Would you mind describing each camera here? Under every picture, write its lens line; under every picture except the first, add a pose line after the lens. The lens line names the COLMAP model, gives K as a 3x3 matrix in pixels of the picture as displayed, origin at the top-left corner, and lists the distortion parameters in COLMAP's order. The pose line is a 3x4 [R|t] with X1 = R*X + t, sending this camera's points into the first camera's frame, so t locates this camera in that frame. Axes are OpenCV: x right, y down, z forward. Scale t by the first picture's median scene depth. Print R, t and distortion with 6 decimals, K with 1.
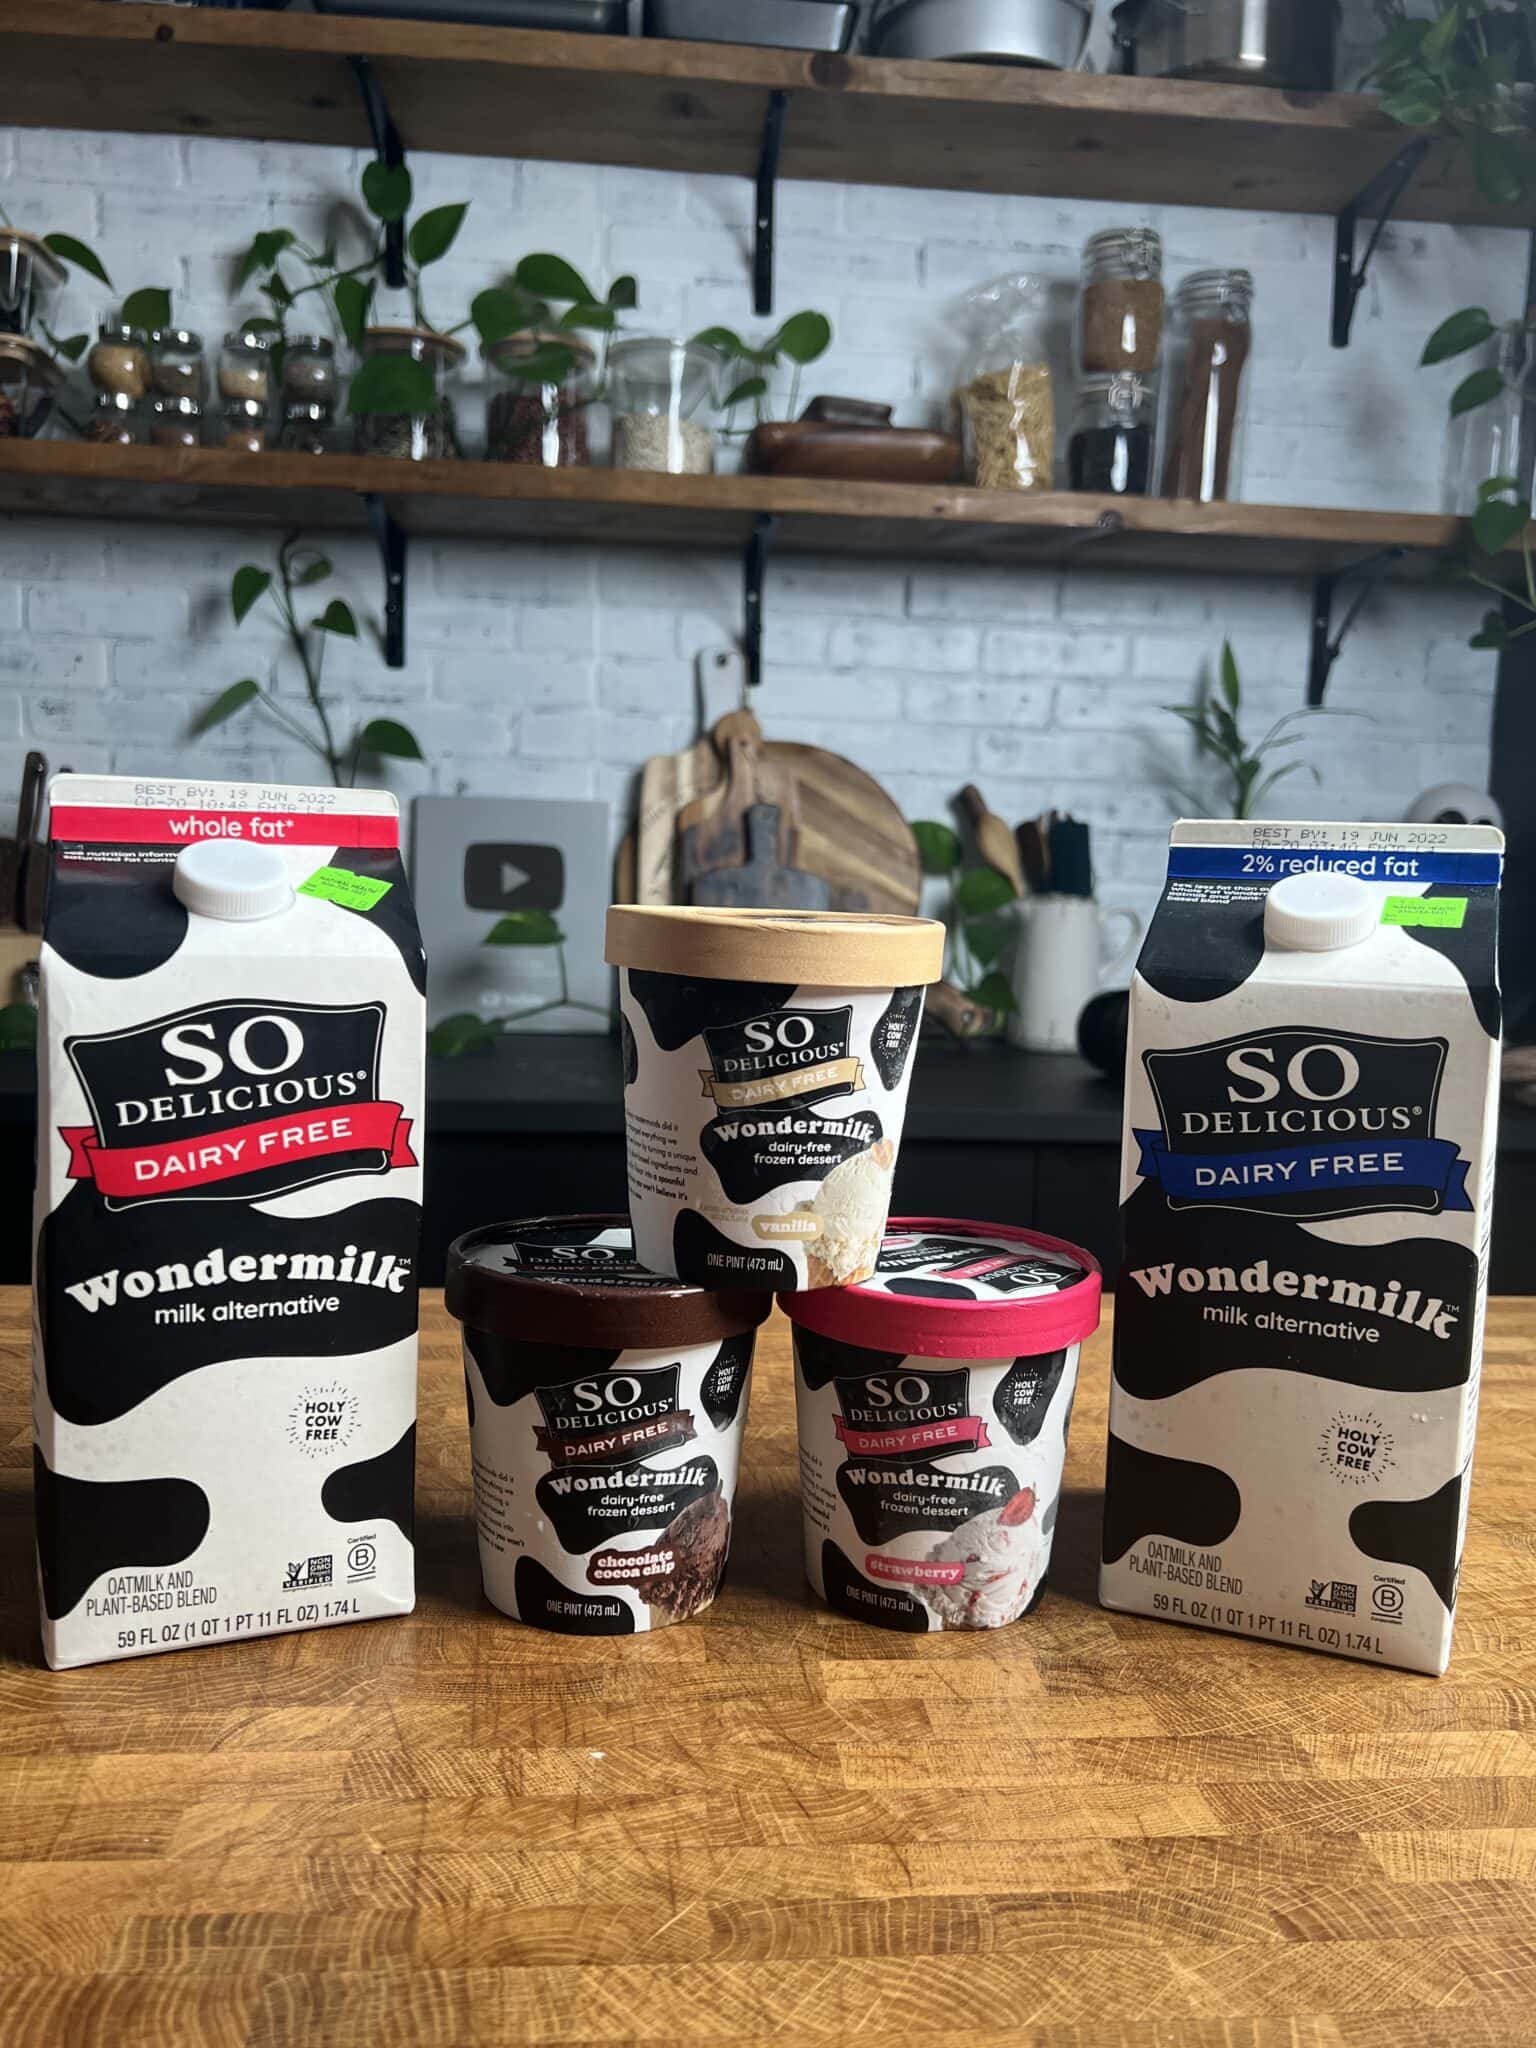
lens RADIAL K [[1623.2, 0, 753.9], [0, 1623.2, 1021.2], [0, 0, 1]] dist [0.071035, -0.195366]
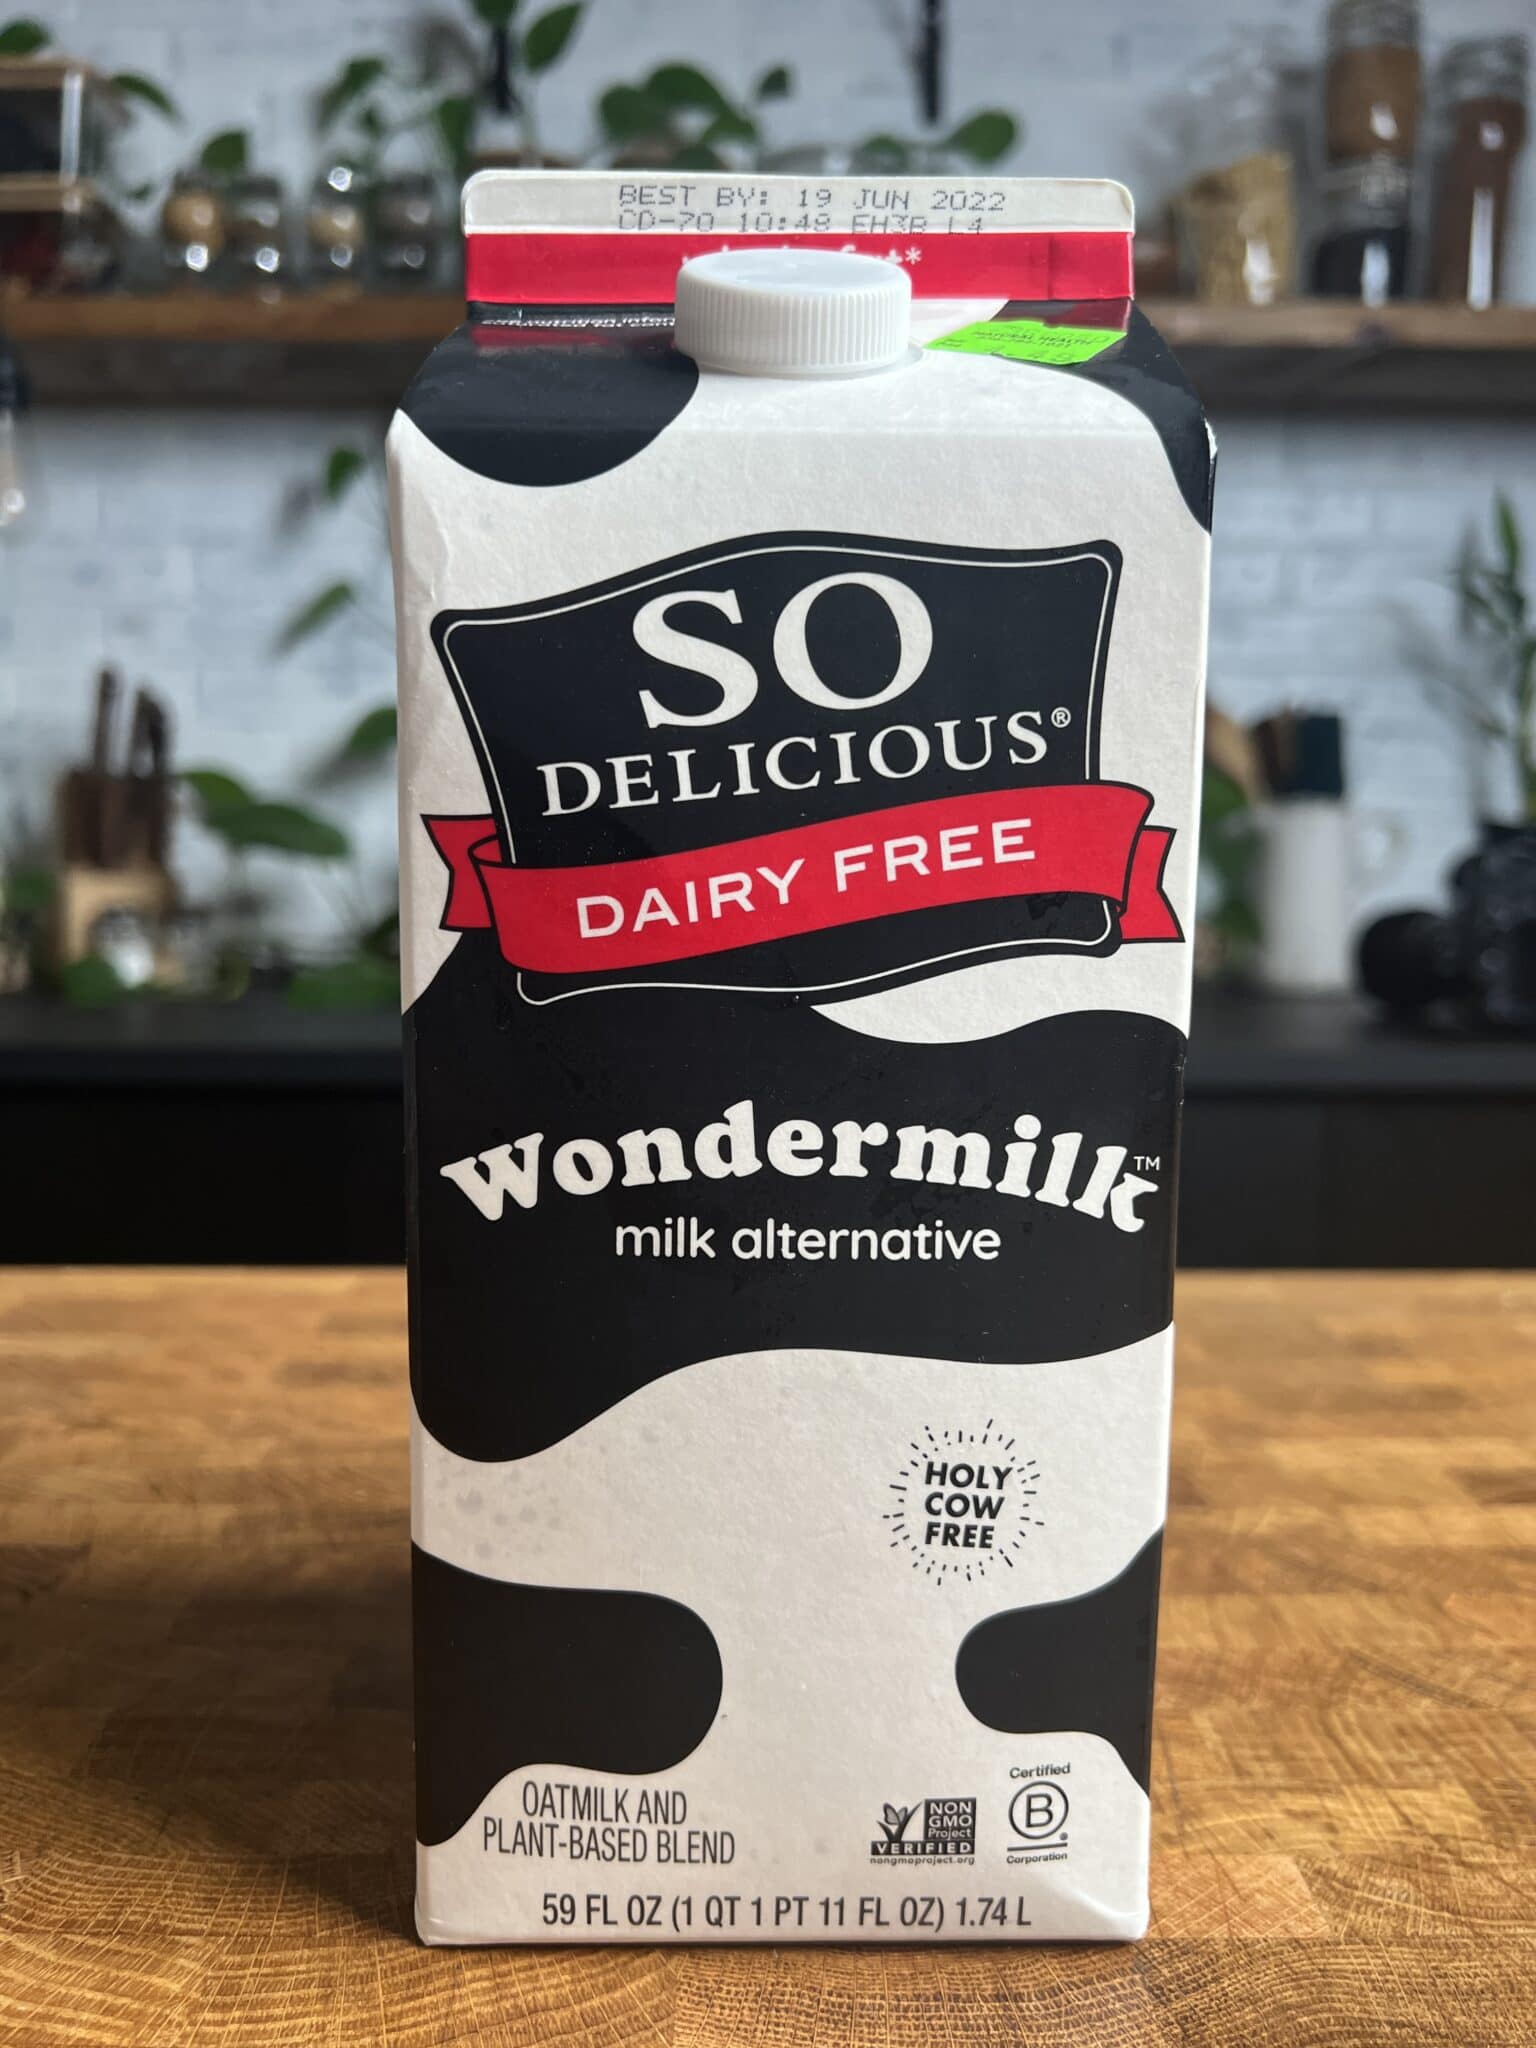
lens RADIAL K [[1623.2, 0, 753.9], [0, 1623.2, 1021.2], [0, 0, 1]] dist [0.071035, -0.195366]
pose [[0.929313, 0.011470, -0.369114, -0.155991], [-0.019377, 0.999655, -0.017722, 0.123188], [0.368784, 0.023621, 0.929215, 0.569590]]
